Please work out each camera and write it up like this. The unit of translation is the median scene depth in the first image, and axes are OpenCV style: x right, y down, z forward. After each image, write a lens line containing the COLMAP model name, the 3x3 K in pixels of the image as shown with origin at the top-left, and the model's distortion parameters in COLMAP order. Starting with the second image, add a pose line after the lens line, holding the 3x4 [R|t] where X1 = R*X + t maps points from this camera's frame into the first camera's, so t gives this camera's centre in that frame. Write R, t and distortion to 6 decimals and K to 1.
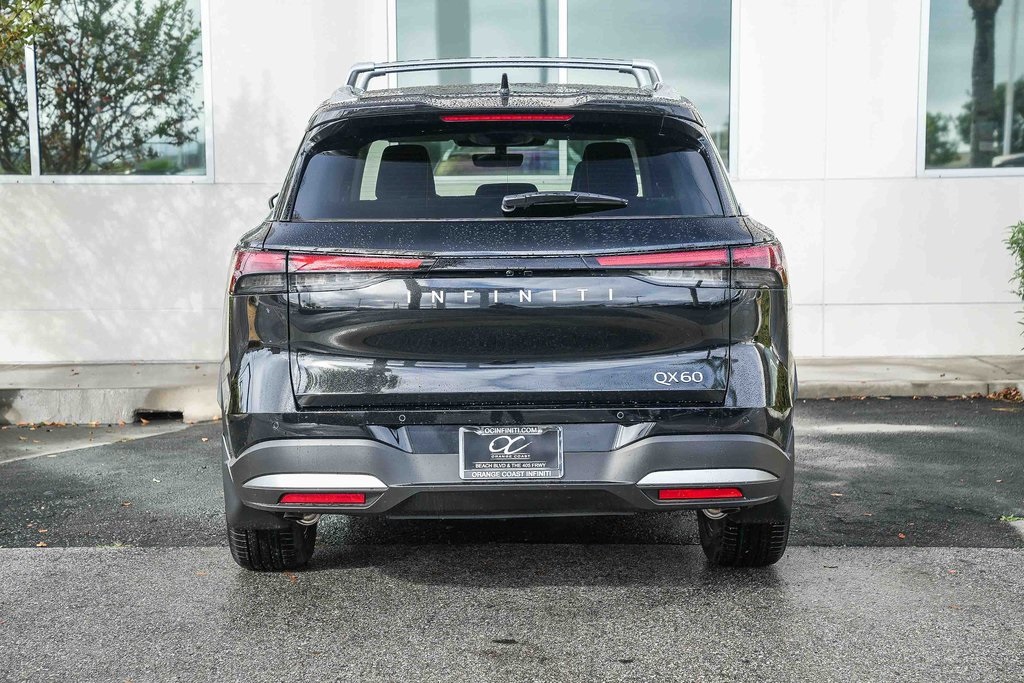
lens RADIAL K [[1720.0, 0, 512.0], [0, 1720.0, 341.5], [0, 0, 1]] dist [0.200955, 0.053885]
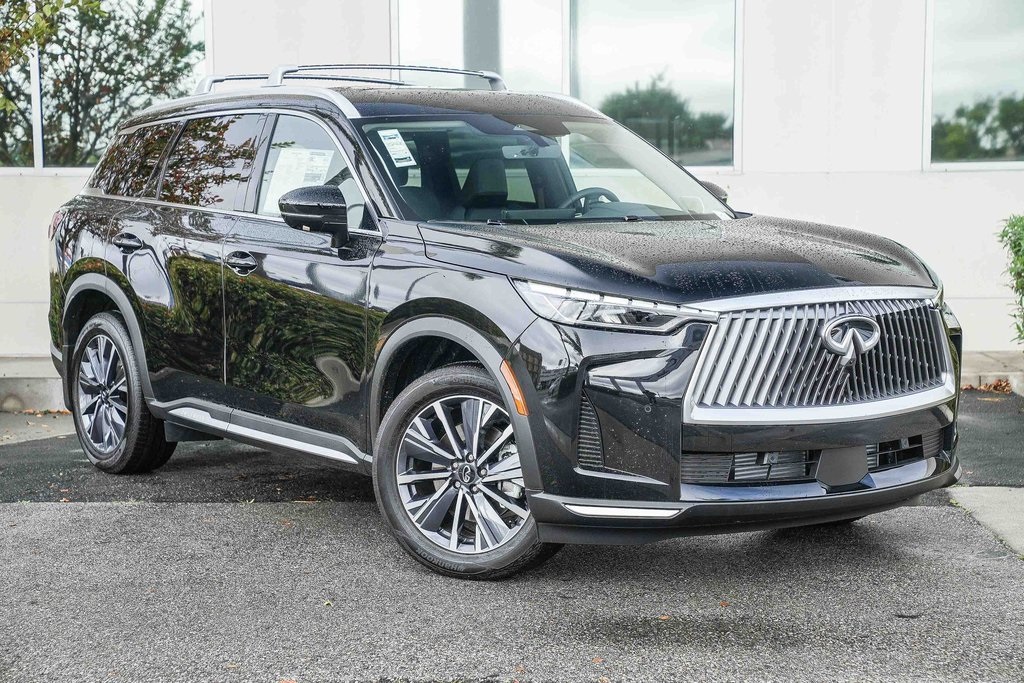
lens RADIAL K [[2004.1, 0, 512.0], [0, 2004.1, 341.5], [0, 0, 1]] dist [0.224910, 0.537362]
pose [[0.999777, 0.002967, -0.020931, 0.020261], [-0.003154, 0.999956, -0.008867, 0.011915], [0.020904, 0.008931, 0.999742, -0.135523]]
